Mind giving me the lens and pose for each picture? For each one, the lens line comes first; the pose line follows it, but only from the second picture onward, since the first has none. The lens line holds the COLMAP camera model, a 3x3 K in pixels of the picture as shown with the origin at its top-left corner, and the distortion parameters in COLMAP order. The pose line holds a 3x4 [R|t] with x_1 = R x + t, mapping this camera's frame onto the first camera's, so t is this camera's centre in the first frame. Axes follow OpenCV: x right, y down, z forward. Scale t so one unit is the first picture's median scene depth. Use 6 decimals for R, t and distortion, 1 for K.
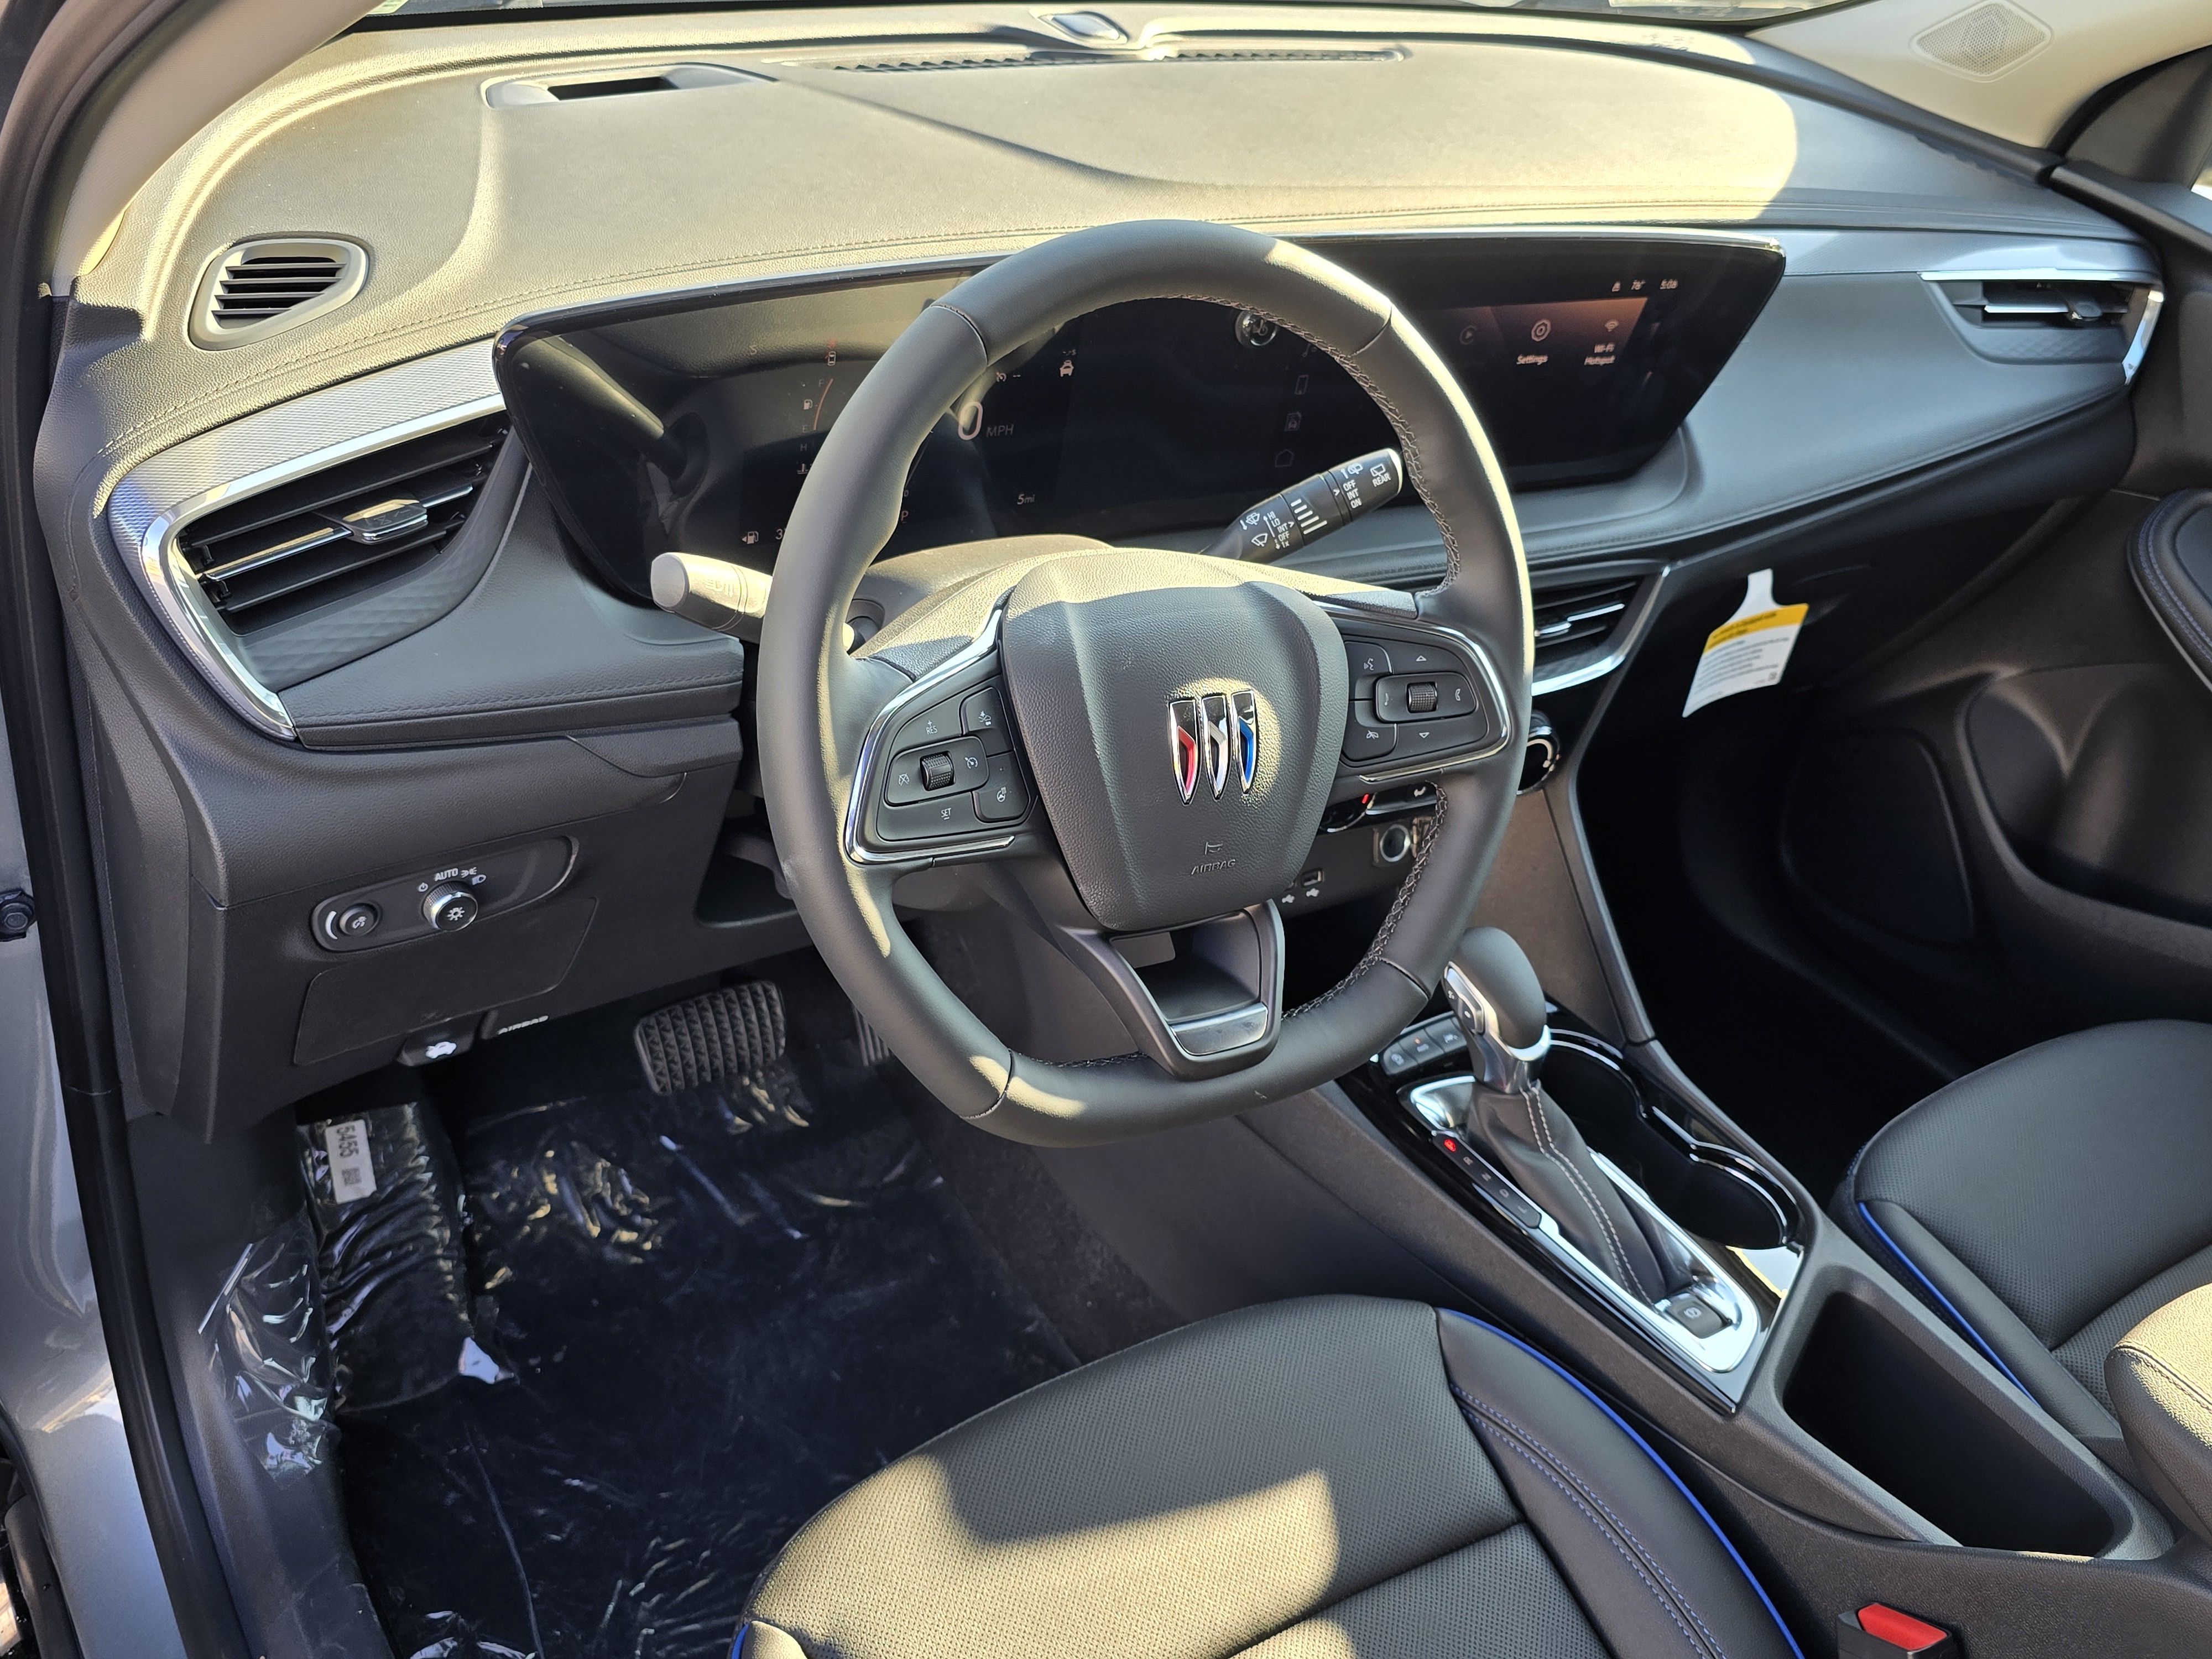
lens RADIAL K [[1923.9, 0, 1045.2], [0, 1923.9, 810.0], [0, 0, 1]] dist [0.076829, -0.007989]
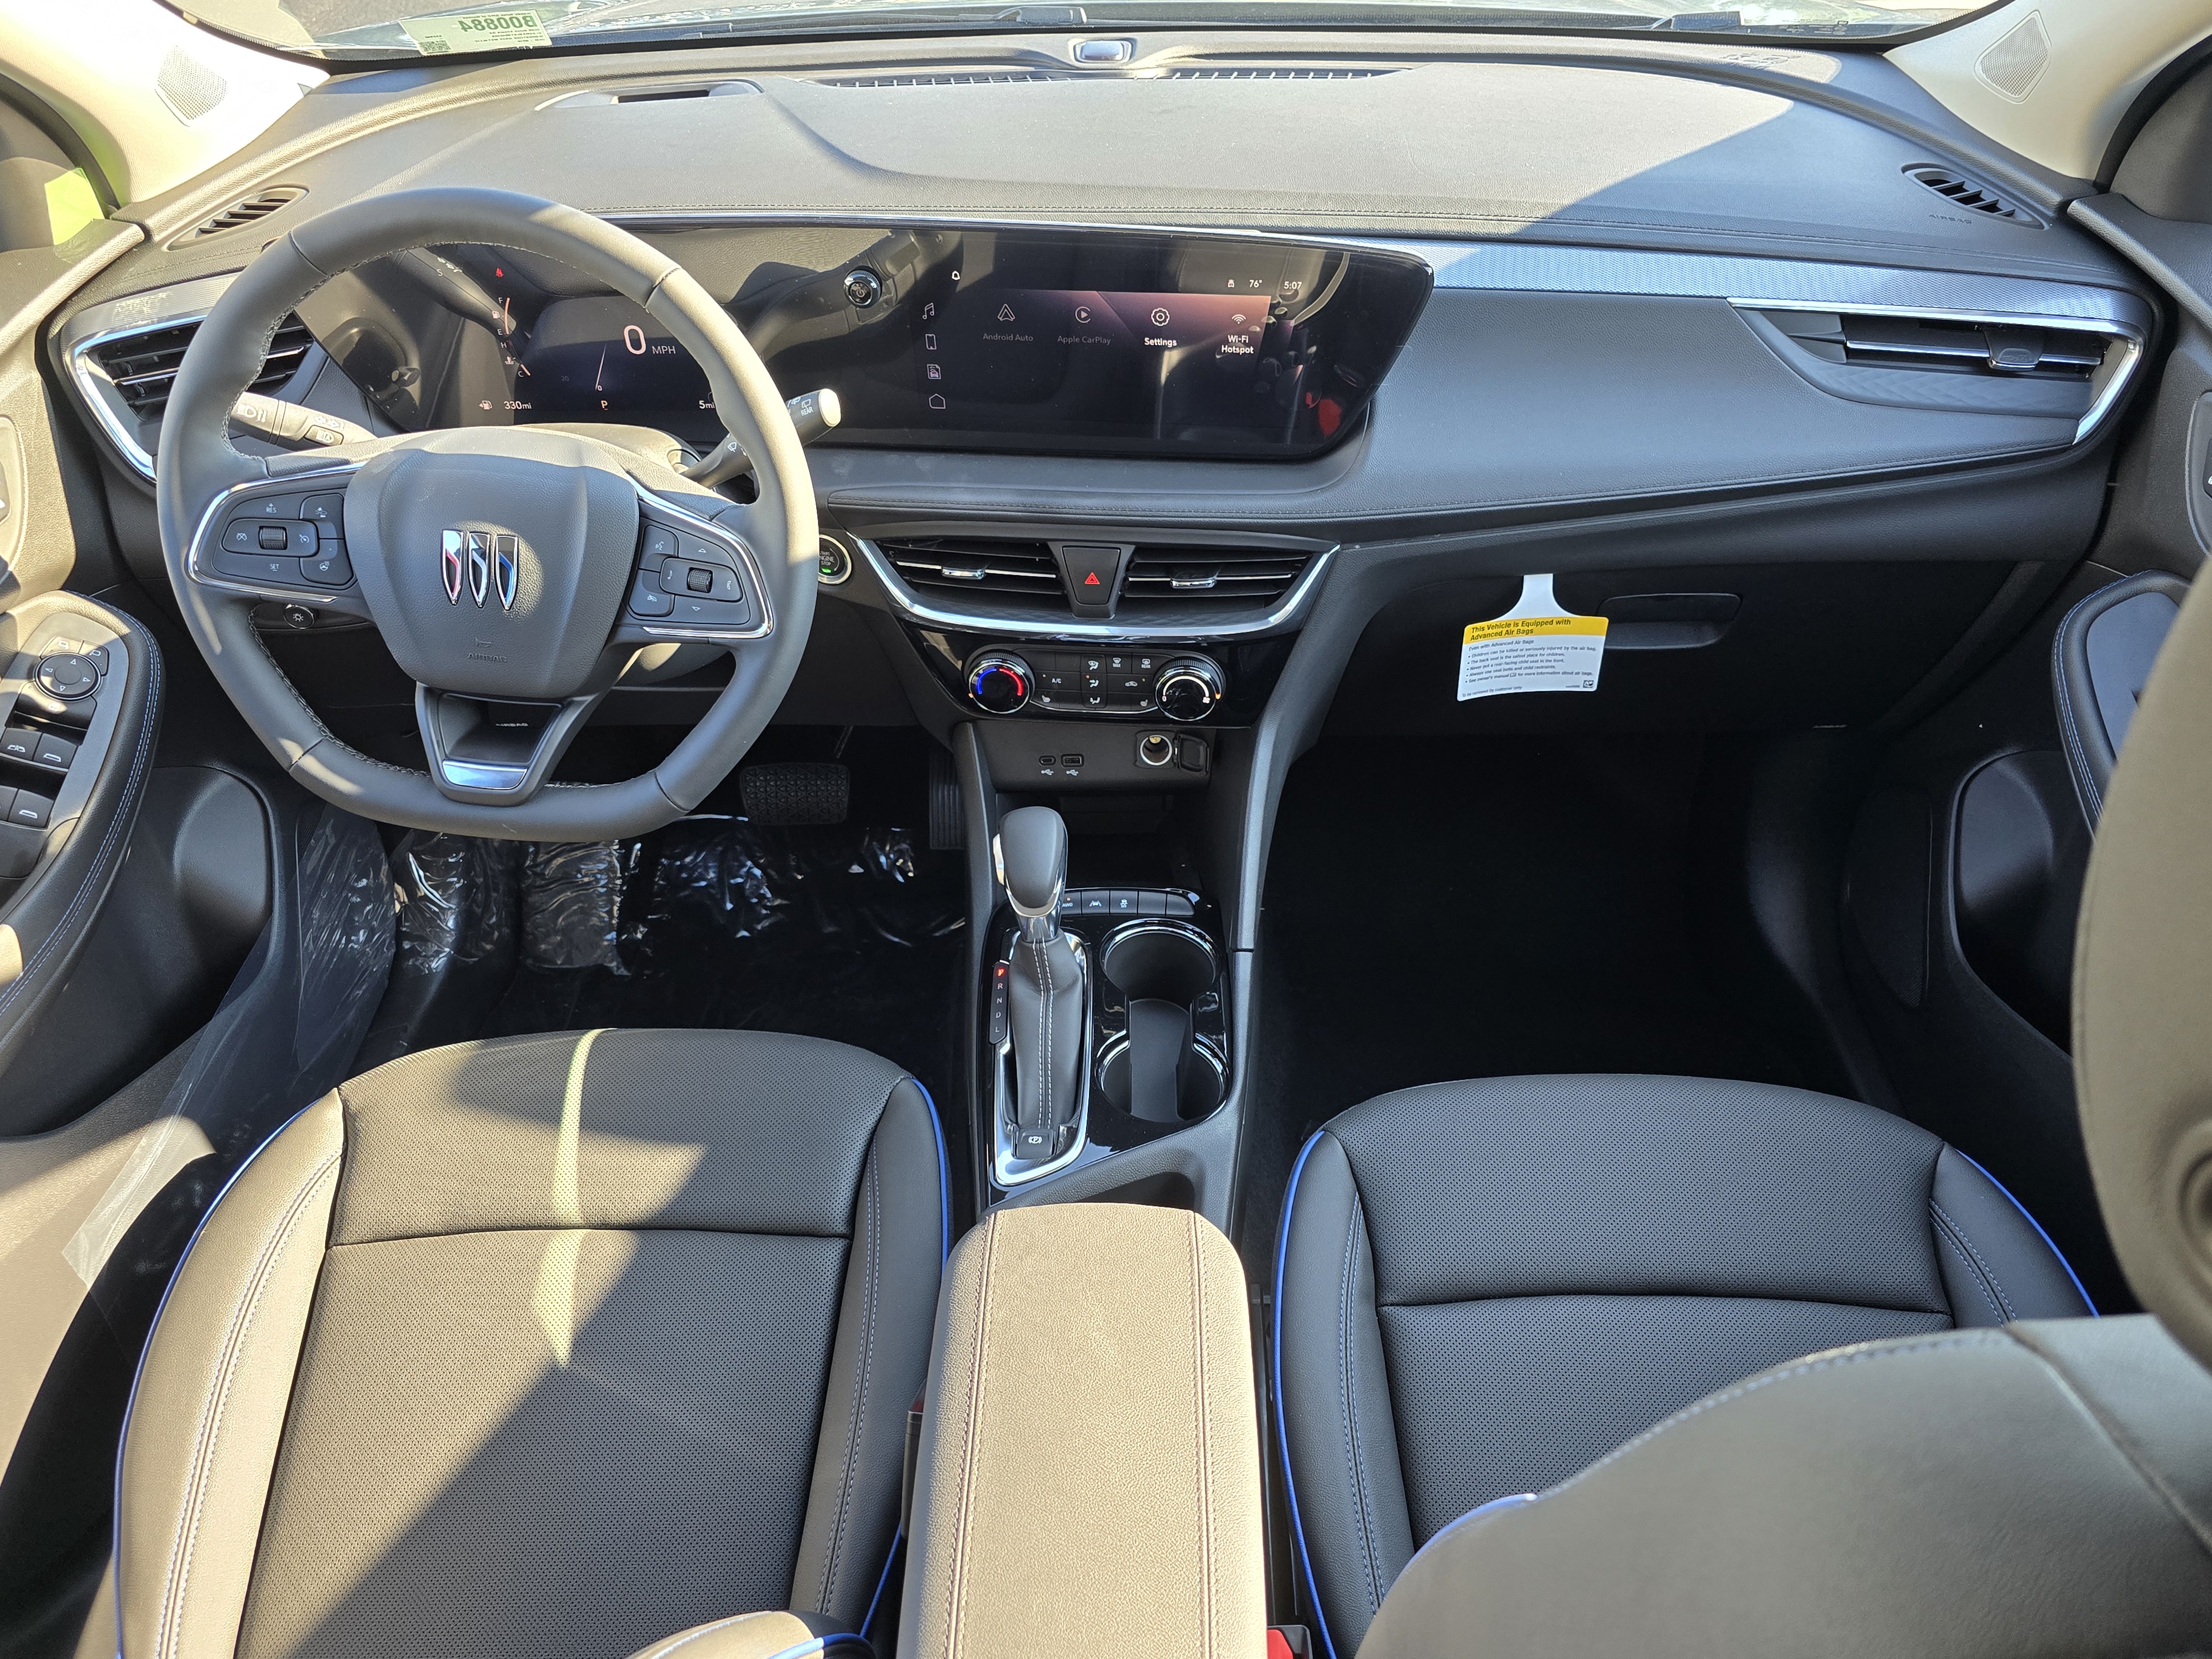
lens RADIAL K [[1596.5, 0, 1137.9], [0, 1596.5, 834.3], [0, 0, 1]] dist [0.055793, -0.041565]
pose [[0.825710, 0.235923, -0.512390, 0.791798], [-0.199493, 0.971770, 0.125959, -0.062947], [0.527642, -0.001788, 0.849465, 0.172333]]
